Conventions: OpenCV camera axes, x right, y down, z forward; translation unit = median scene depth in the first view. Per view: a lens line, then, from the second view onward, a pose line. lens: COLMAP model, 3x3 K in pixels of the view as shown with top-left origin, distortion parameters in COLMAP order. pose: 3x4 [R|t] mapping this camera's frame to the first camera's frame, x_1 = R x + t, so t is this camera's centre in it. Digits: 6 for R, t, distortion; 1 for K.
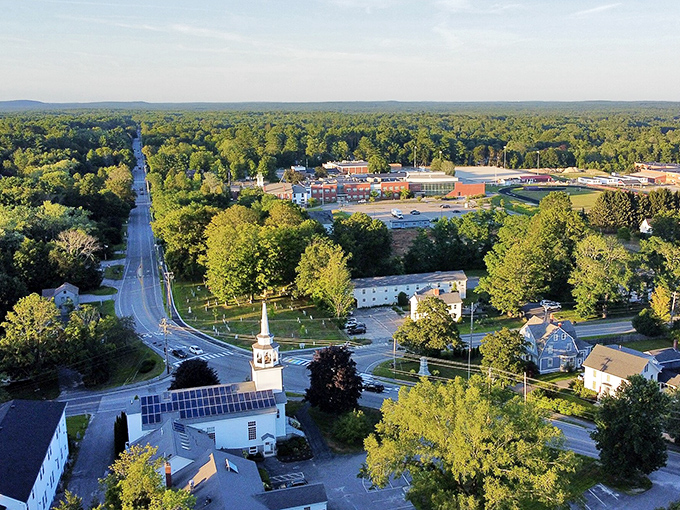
lens RADIAL K [[786.8, 0, 340.0], [0, 786.8, 255.0], [0, 0, 1]] dist [0.008942, 0.006166]
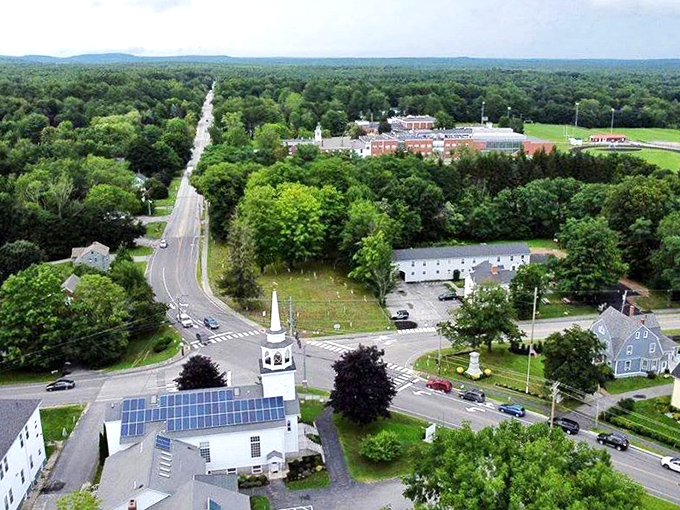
lens RADIAL K [[751.1, 0, 340.0], [0, 751.1, 255.0], [0, 0, 1]] dist [-0.010399, -0.007294]
pose [[0.995604, 0.032127, -0.087986, 0.036264], [-0.026321, 0.997448, 0.066368, -0.028757], [0.089893, -0.063760, 0.993908, 0.234133]]
